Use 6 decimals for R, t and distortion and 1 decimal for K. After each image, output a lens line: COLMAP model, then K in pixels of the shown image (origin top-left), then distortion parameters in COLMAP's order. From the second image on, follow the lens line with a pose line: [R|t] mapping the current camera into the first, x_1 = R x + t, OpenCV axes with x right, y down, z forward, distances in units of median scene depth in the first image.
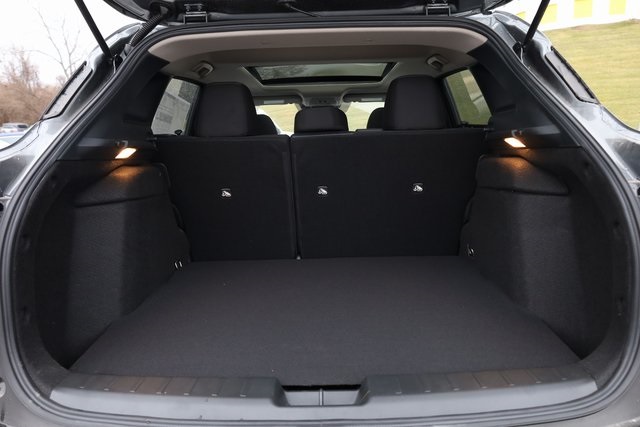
lens RADIAL K [[447.3, 0, 320.0], [0, 447.3, 213.5], [0, 0, 1]] dist [-0.005287, -0.003797]
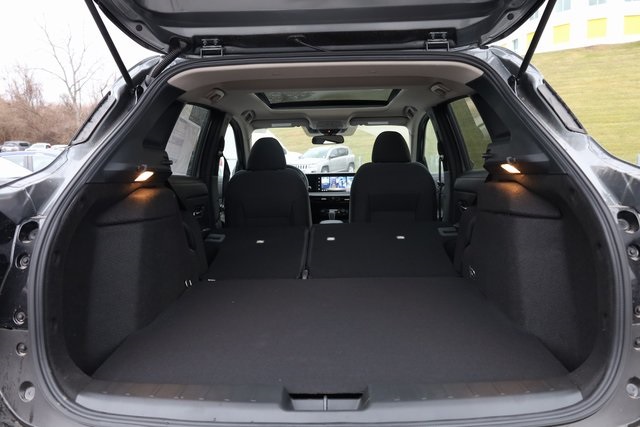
lens RADIAL K [[468.5, 0, 320.0], [0, 468.5, 213.5], [0, 0, 1]] dist [0.006341, 0.000032]
pose [[0.999880, 0.007321, -0.013679, 0.000997], [-0.007975, 0.998799, -0.048352, 0.005103], [0.013308, 0.048455, 0.998737, -0.115727]]
